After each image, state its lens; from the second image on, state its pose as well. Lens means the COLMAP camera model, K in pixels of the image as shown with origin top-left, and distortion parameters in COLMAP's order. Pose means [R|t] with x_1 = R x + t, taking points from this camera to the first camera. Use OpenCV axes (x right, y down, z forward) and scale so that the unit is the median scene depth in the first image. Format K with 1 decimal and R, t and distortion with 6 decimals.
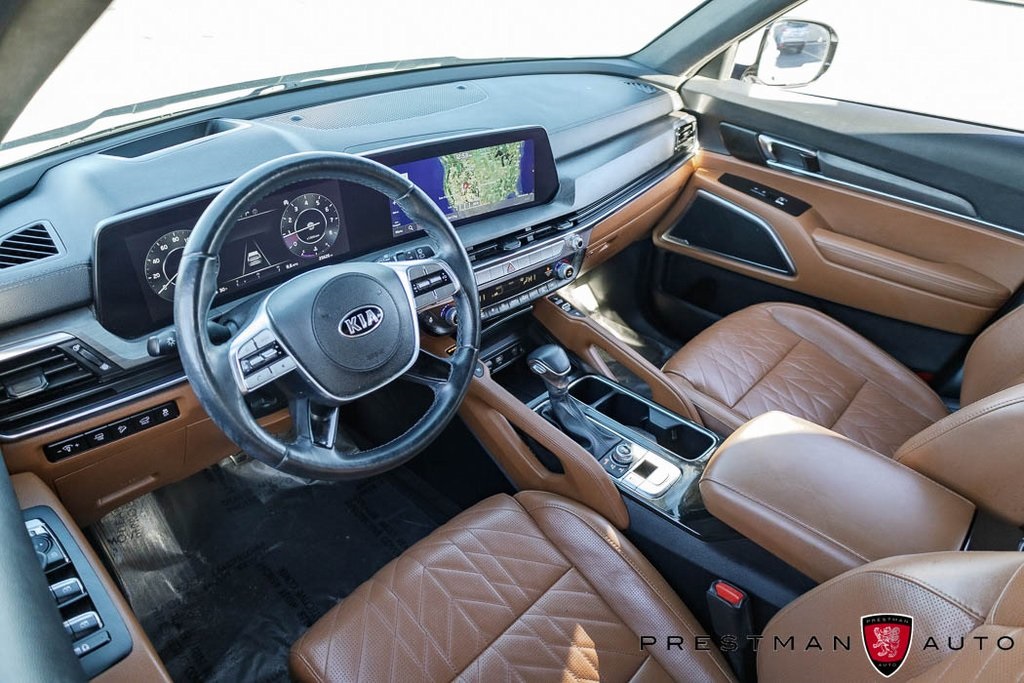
lens RADIAL K [[690.8, 0, 511.9], [0, 690.8, 340.2], [0, 0, 1]] dist [-0.008661, -0.001061]
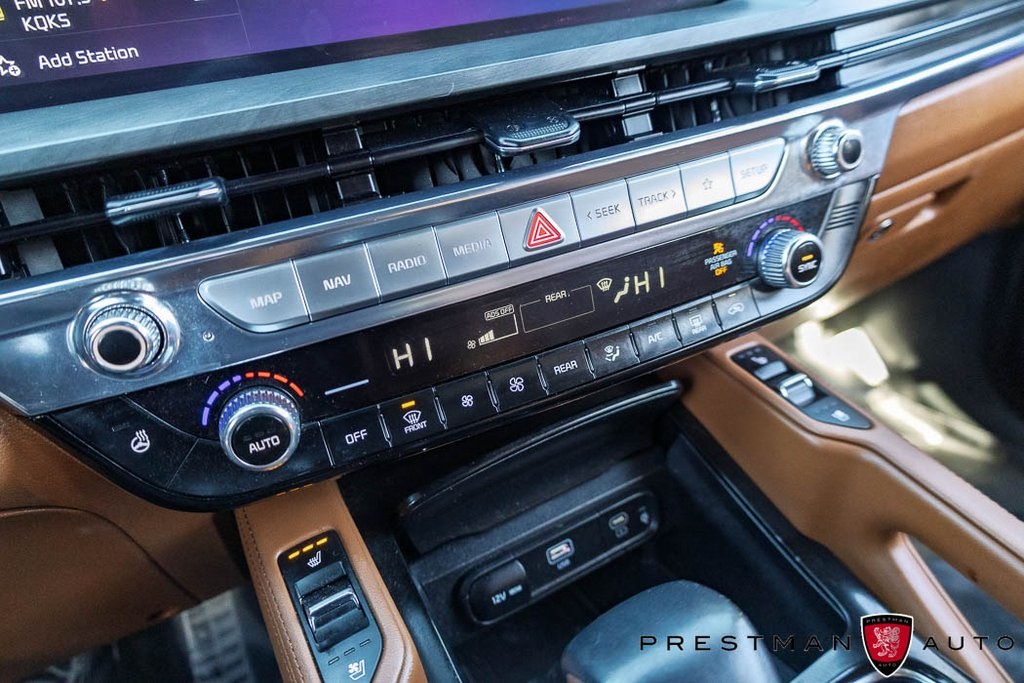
lens RADIAL K [[671.9, 0, 519.0], [0, 671.9, 340.9], [0, 0, 1]] dist [0.012916, 0.006176]
pose [[0.940241, 0.005677, -0.340463, 0.067785], [-0.033993, 0.996431, -0.077263, -0.043721], [0.338809, 0.084220, 0.937078, 0.722033]]
